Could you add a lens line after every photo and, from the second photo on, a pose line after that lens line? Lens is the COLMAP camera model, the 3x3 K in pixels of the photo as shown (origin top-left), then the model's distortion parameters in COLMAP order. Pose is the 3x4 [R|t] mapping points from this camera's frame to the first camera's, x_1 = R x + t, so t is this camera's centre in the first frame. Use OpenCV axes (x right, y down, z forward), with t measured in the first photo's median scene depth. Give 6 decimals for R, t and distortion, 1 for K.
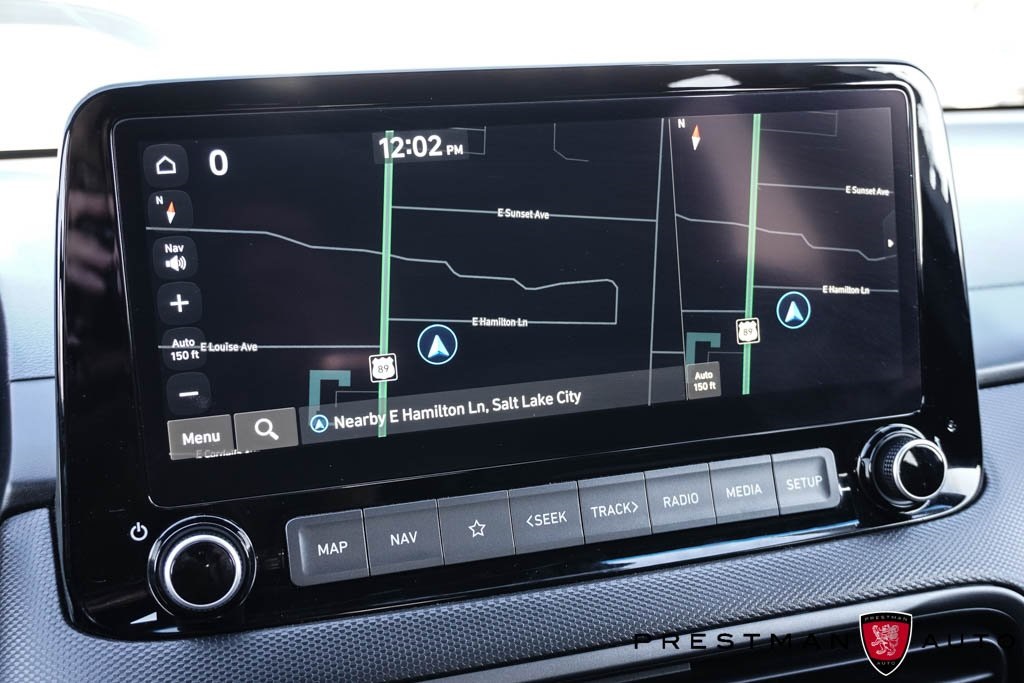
lens RADIAL K [[1174.7, 0, 516.8], [0, 1174.7, 347.2], [0, 0, 1]] dist [0.024606, 0.000000]
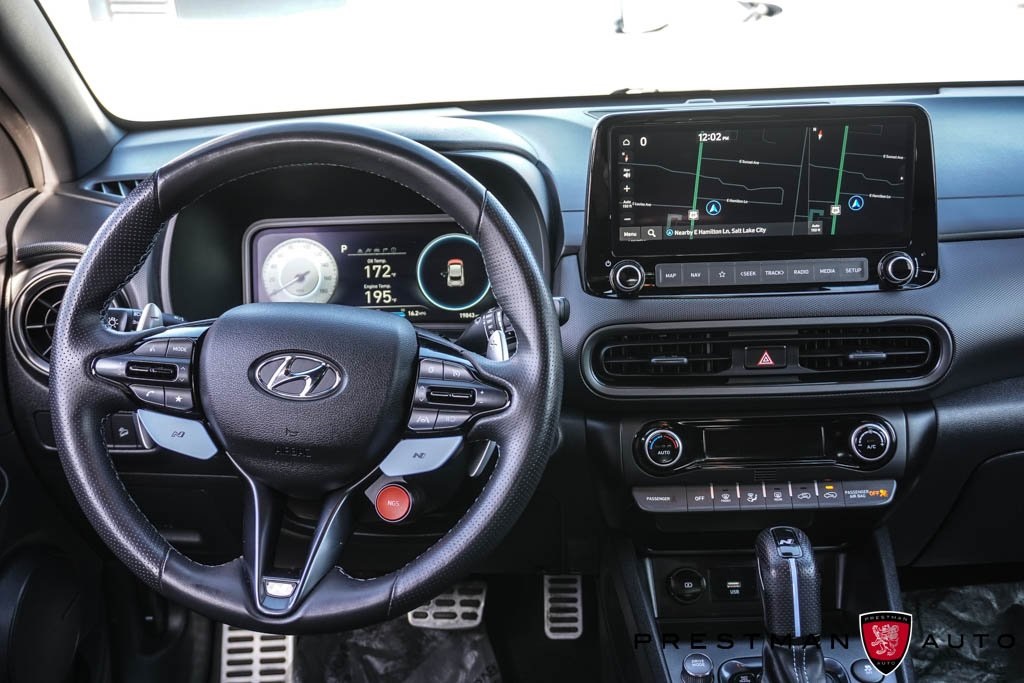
lens RADIAL K [[1097.6, 0, 514.3], [0, 1097.6, 348.5], [0, 0, 1]] dist [0.016687, 0.000000]
pose [[0.951187, 0.099706, -0.292065, 0.283318], [-0.062057, 0.988836, 0.135469, 0.003932], [0.302312, -0.110732, 0.946756, -1.690030]]
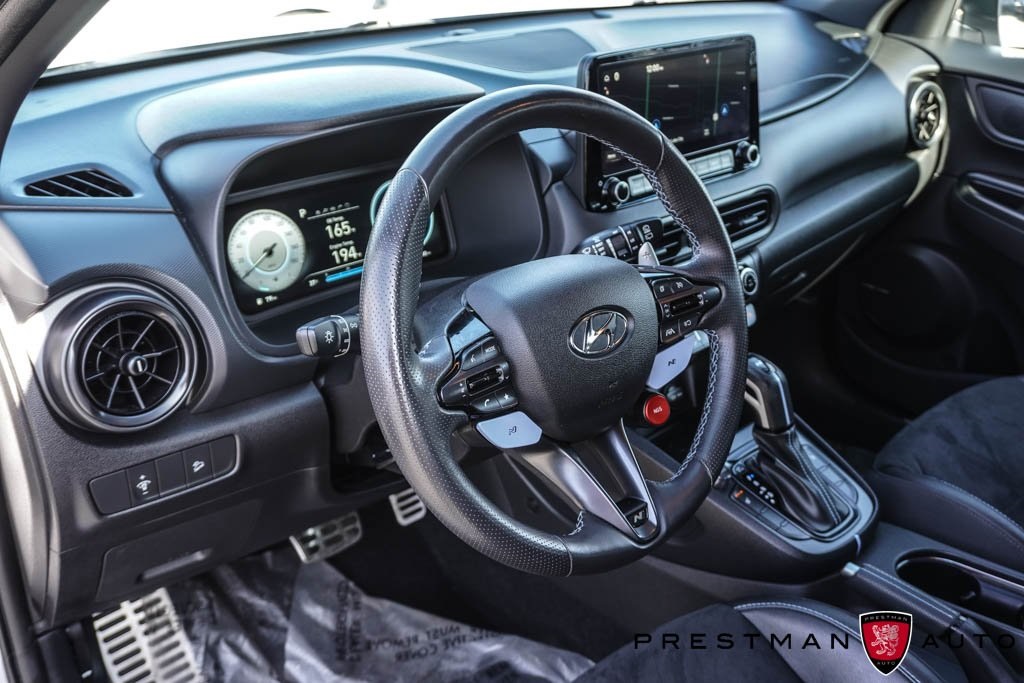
lens RADIAL K [[947.1, 0, 518.1], [0, 947.1, 345.3], [0, 0, 1]] dist [-0.005024, 0.000000]
pose [[0.896362, -0.151058, 0.416794, -1.730079], [0.043106, 0.965401, 0.257184, -0.115187], [-0.441223, -0.212563, 0.871860, -1.439668]]
